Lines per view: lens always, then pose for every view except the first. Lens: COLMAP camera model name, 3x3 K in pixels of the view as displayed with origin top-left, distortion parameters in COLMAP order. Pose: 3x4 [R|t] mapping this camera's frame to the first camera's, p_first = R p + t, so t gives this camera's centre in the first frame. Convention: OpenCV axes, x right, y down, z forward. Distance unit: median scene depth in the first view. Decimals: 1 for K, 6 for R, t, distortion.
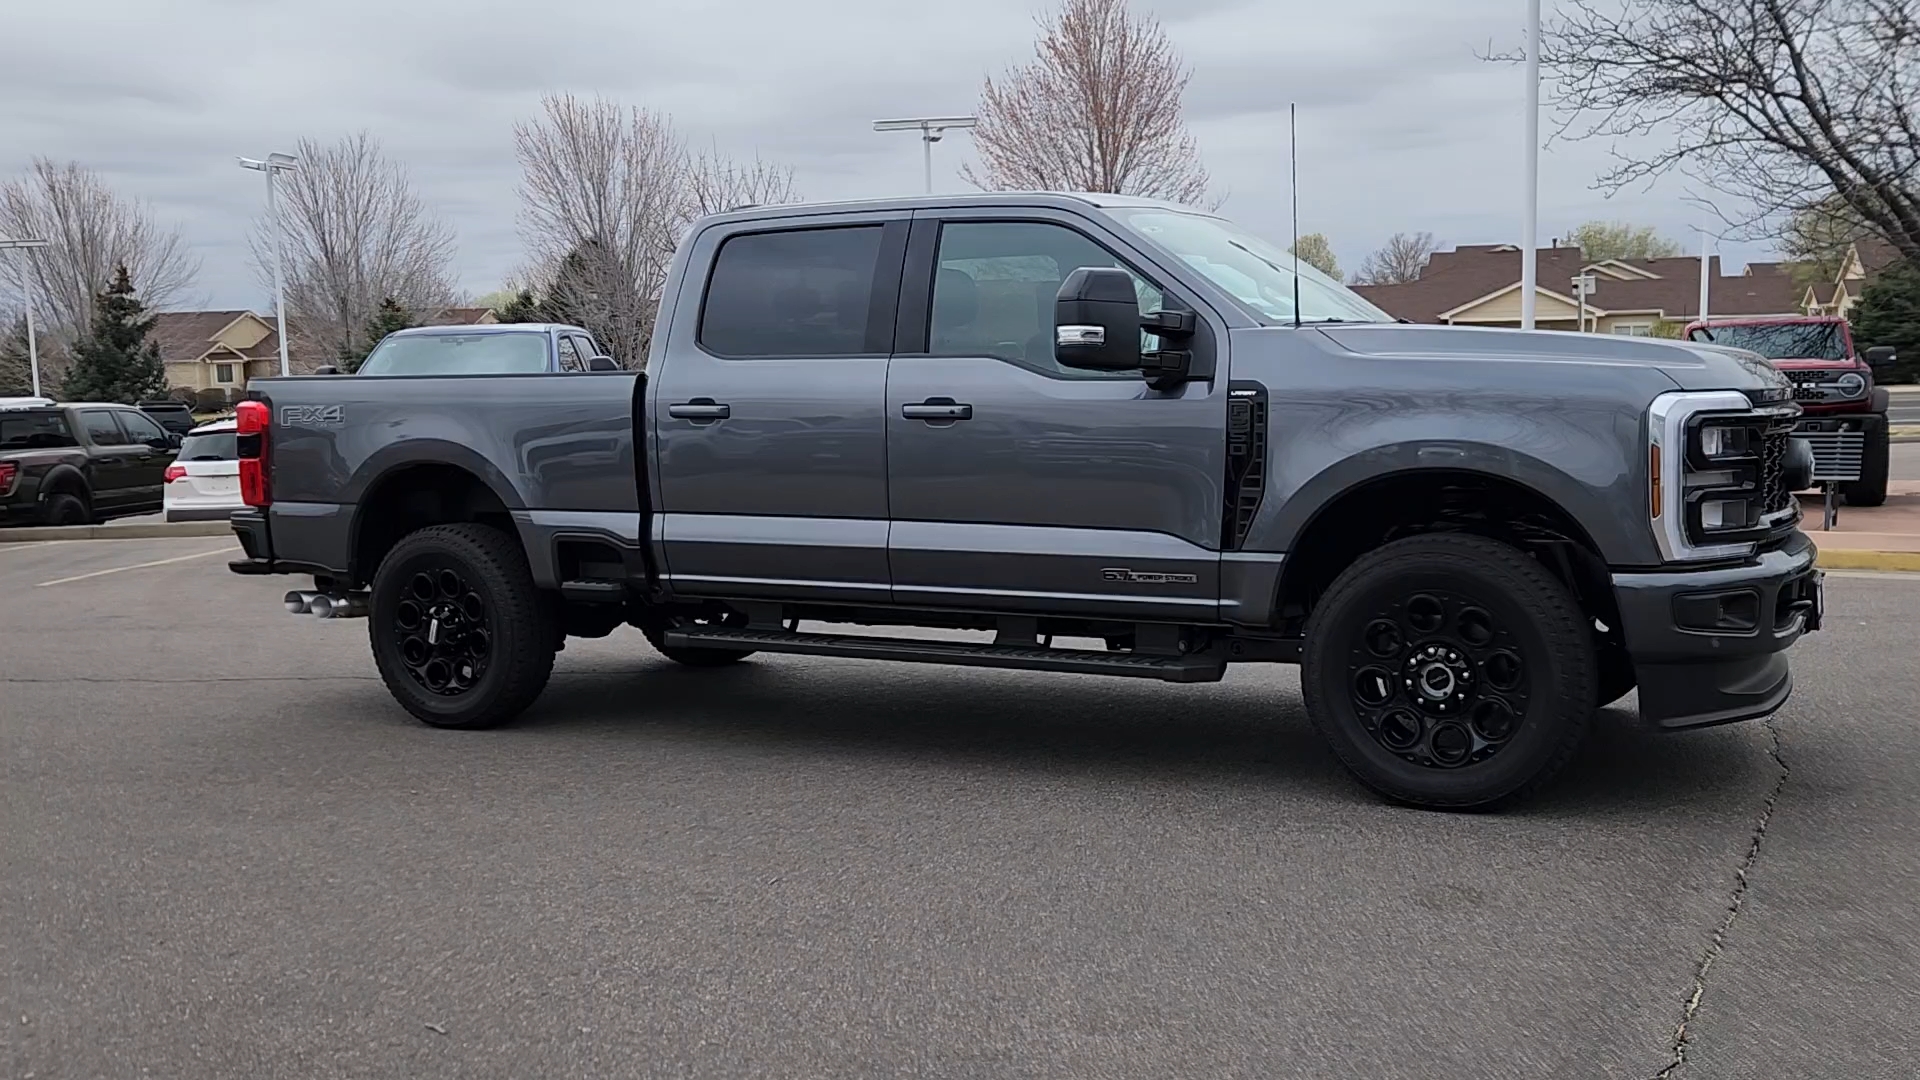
lens RADIAL K [[1764.4, 0, 946.3], [0, 1764.4, 541.8], [0, 0, 1]] dist [0.035982, -0.015185]
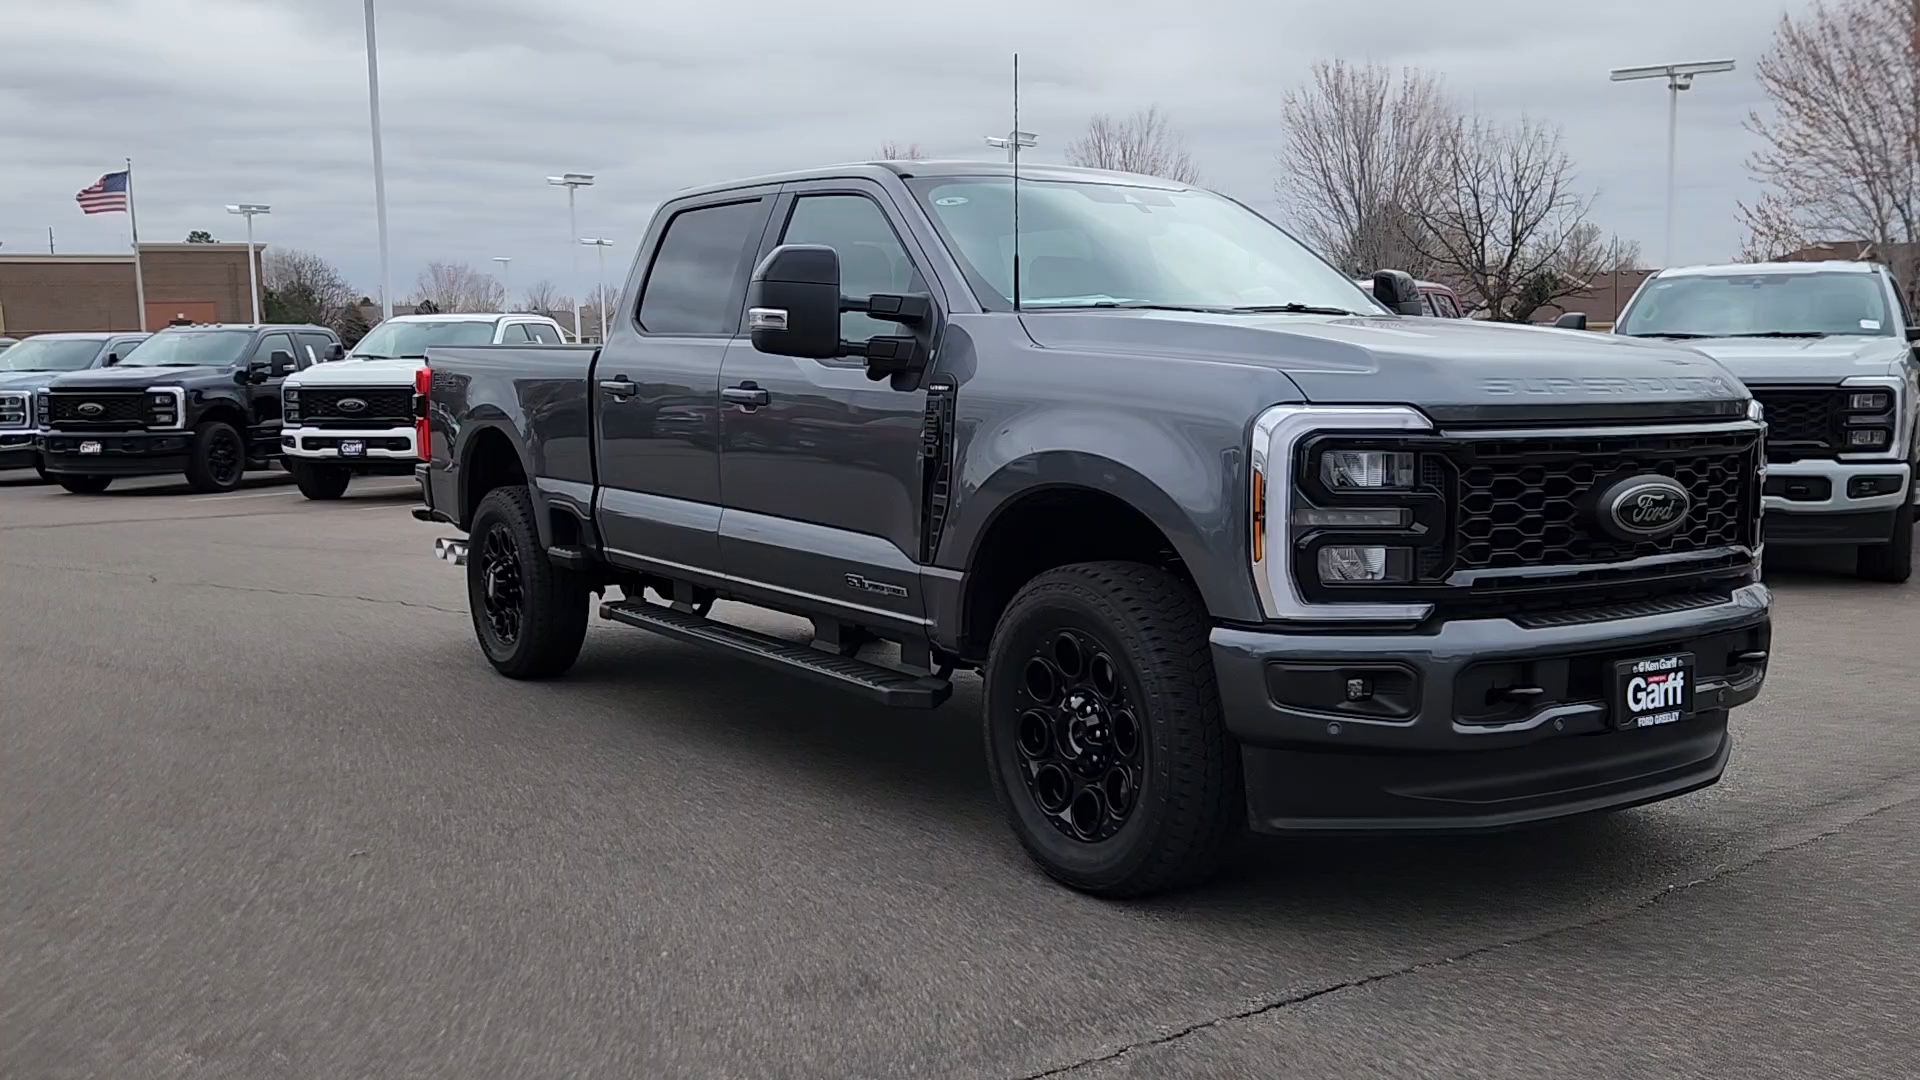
lens RADIAL K [[1764.4, 0, 946.3], [0, 1764.4, 541.8], [0, 0, 1]] dist [0.035982, -0.015185]
pose [[0.891181, 0.070224, -0.448179, 0.508647], [-0.062020, 0.997530, 0.032977, -0.032421], [0.449387, -0.001592, 0.893336, 0.190743]]
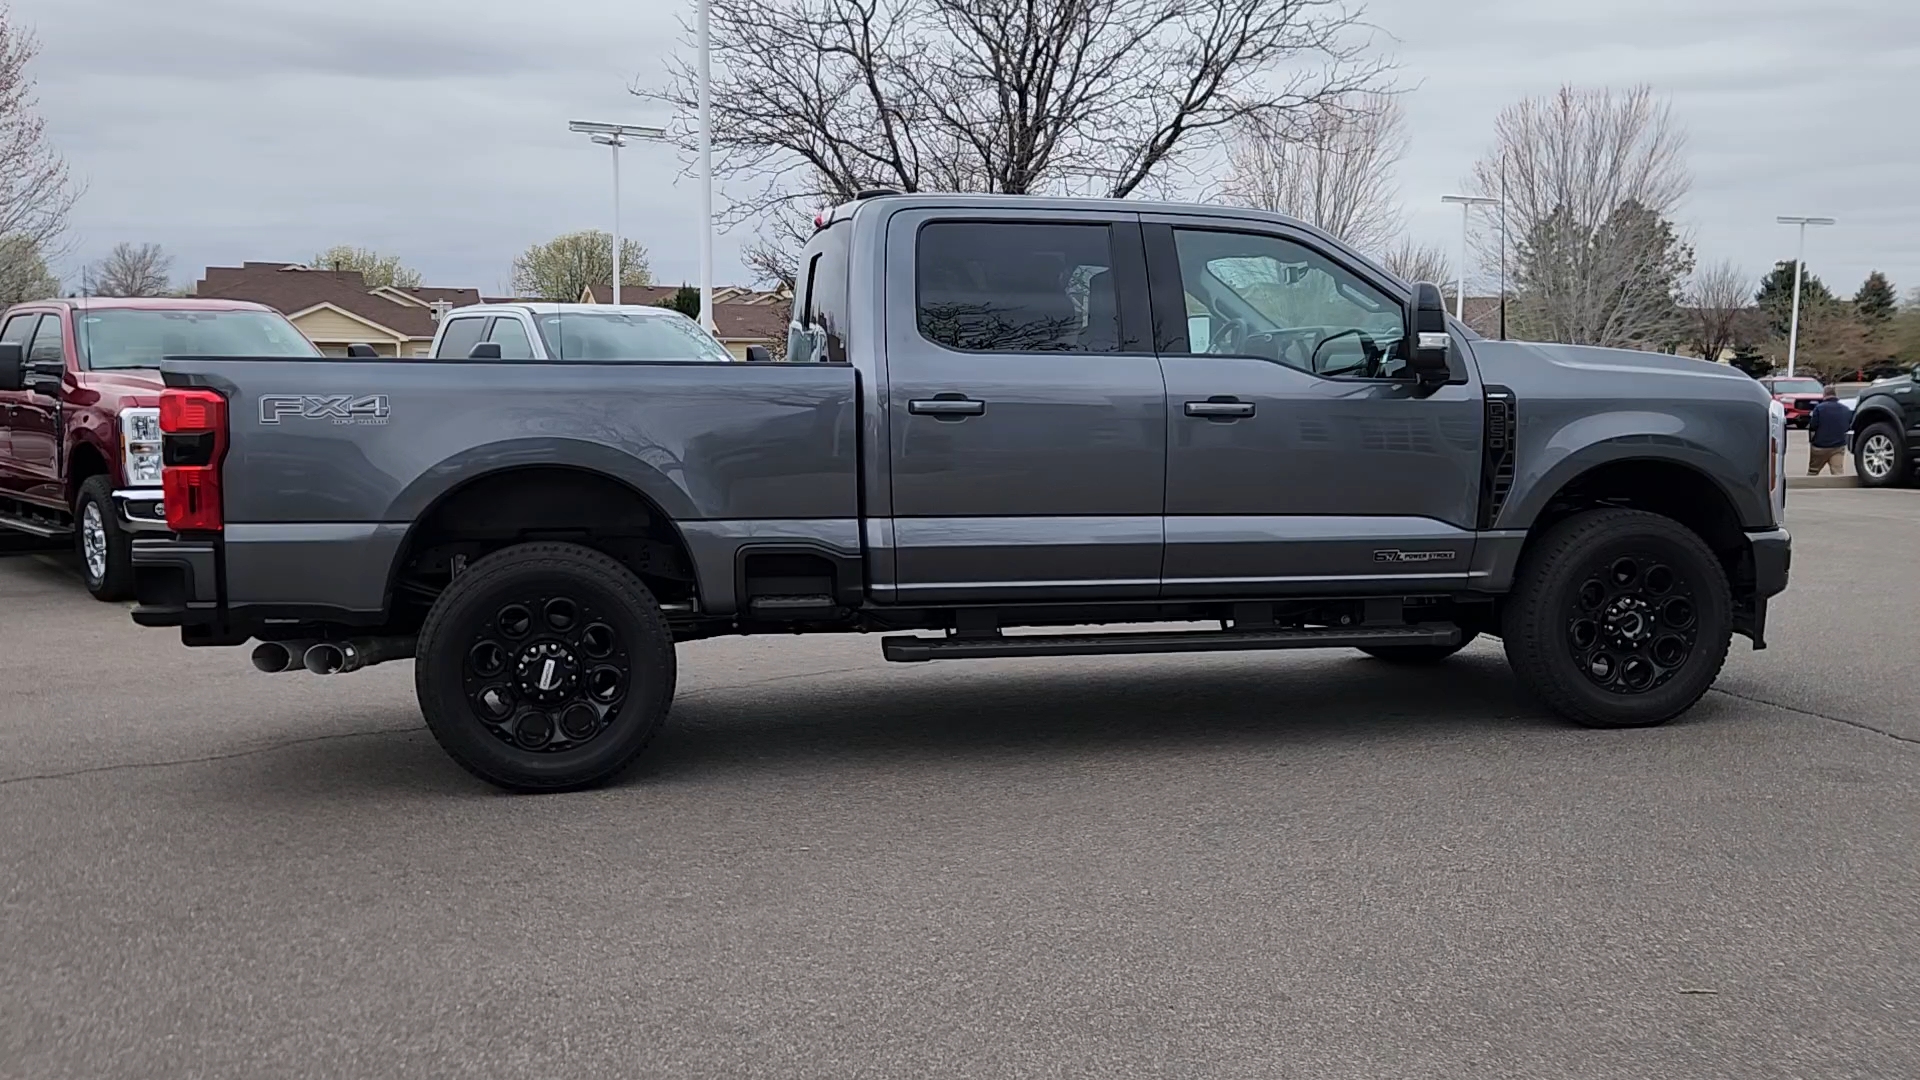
lens RADIAL K [[1764.4, 0, 946.3], [0, 1764.4, 541.8], [0, 0, 1]] dist [0.035982, -0.015185]
pose [[0.758265, -0.035334, 0.650988, -0.789949], [0.044315, 0.999014, 0.002605, -0.005152], [-0.650438, 0.026873, 0.759084, 0.304157]]
